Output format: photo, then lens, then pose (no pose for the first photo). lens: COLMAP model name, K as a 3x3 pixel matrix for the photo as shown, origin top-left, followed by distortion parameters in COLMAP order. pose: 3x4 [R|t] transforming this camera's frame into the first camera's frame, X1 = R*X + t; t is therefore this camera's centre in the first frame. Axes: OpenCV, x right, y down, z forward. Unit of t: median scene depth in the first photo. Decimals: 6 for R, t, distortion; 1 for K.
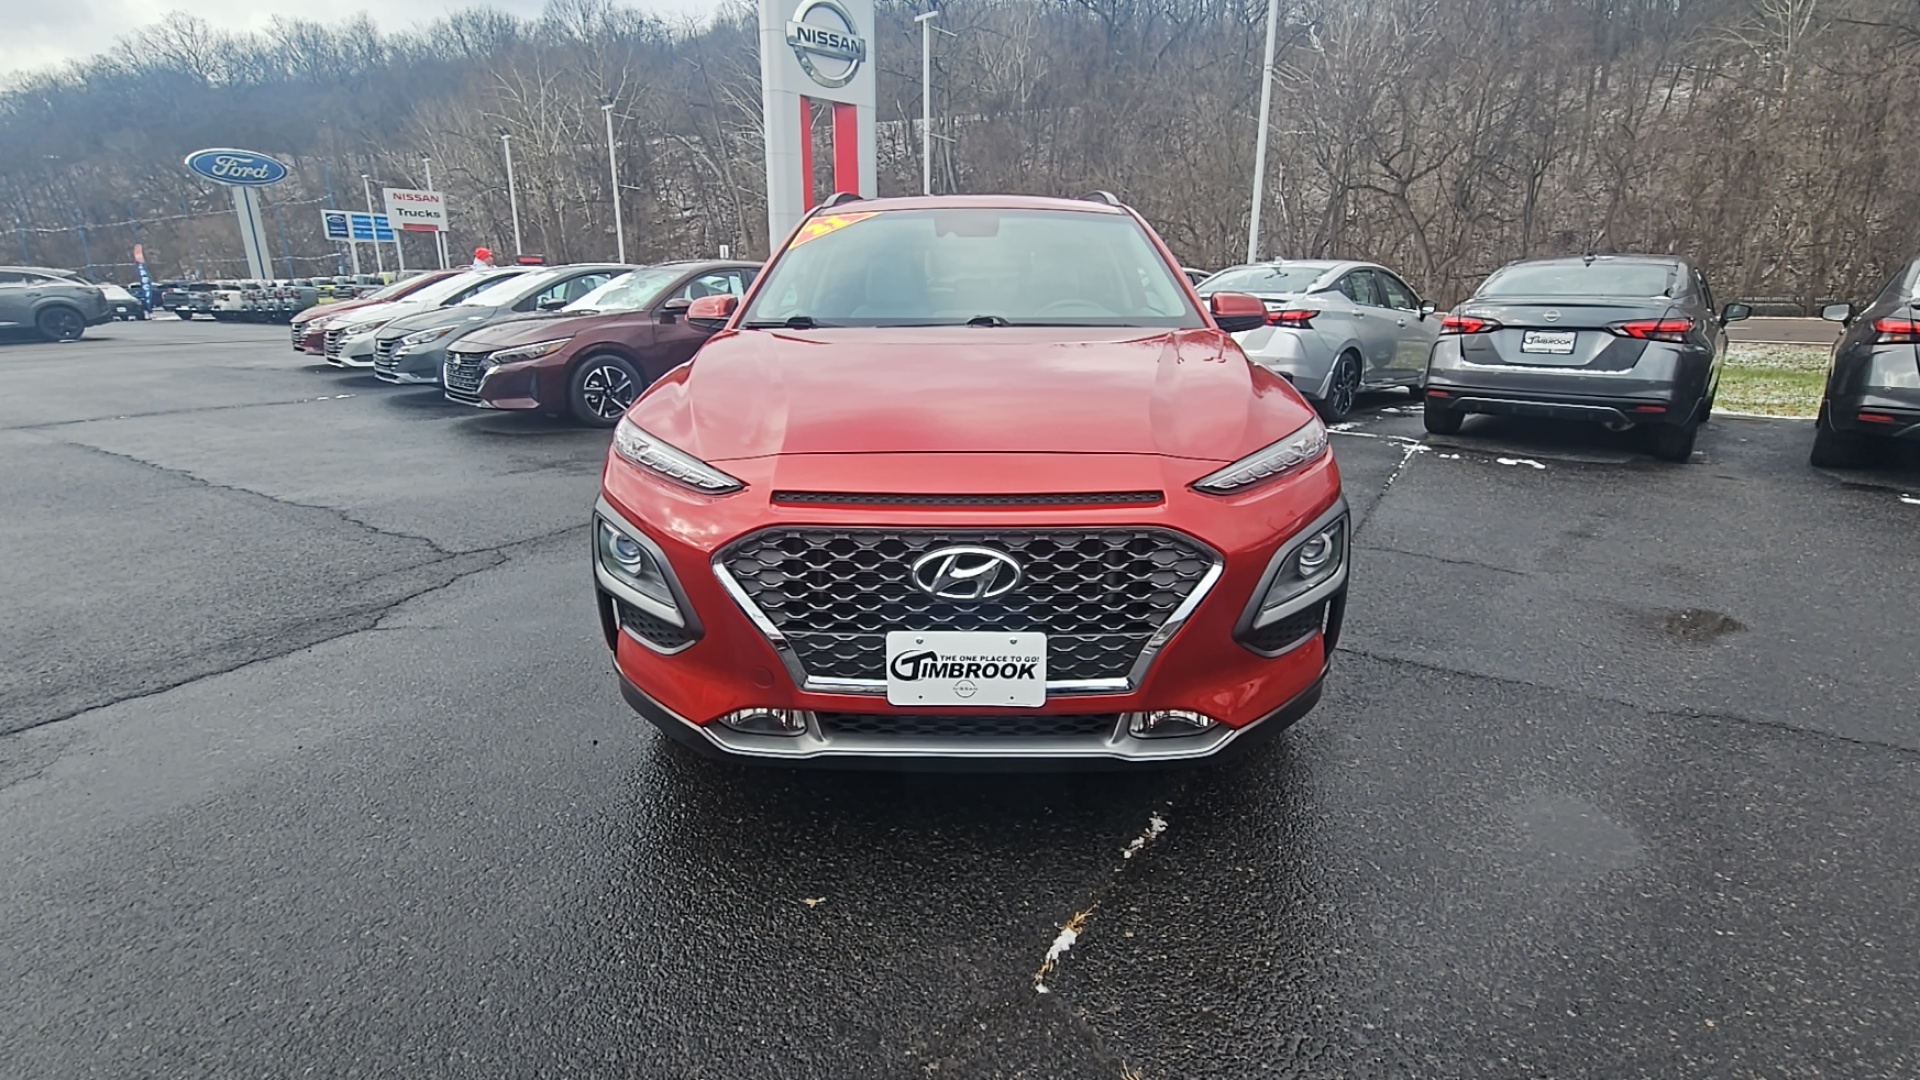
lens RADIAL K [[859.4, 0, 961.9], [0, 859.4, 542.3], [0, 0, 1]] dist [0.012243, -0.008702]
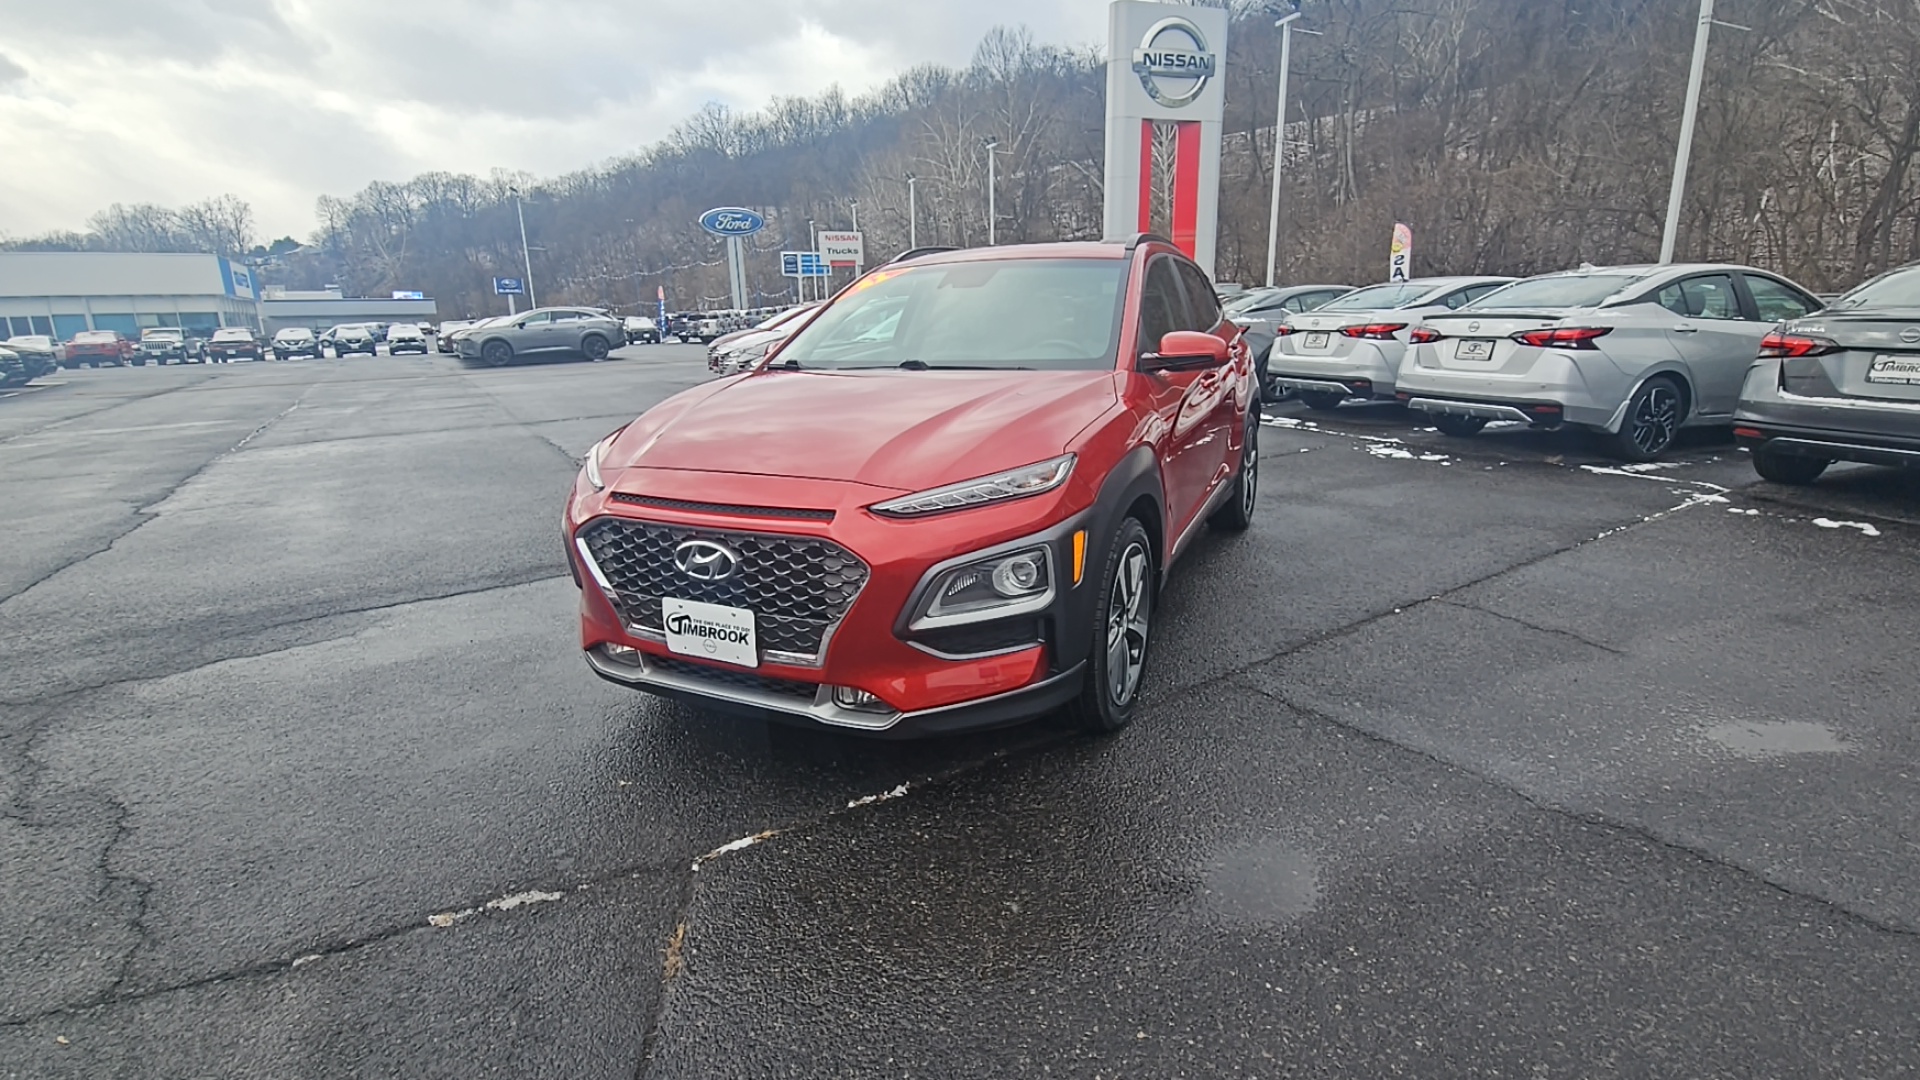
lens RADIAL K [[859.4, 0, 949.8], [0, 859.4, 541.7], [0, 0, 1]] dist [0.012243, -0.008702]
pose [[0.905639, 0.084523, -0.415541, 0.235958], [-0.091171, 0.995828, 0.003858, -0.008718], [0.414134, 0.034391, 0.909566, -0.021723]]
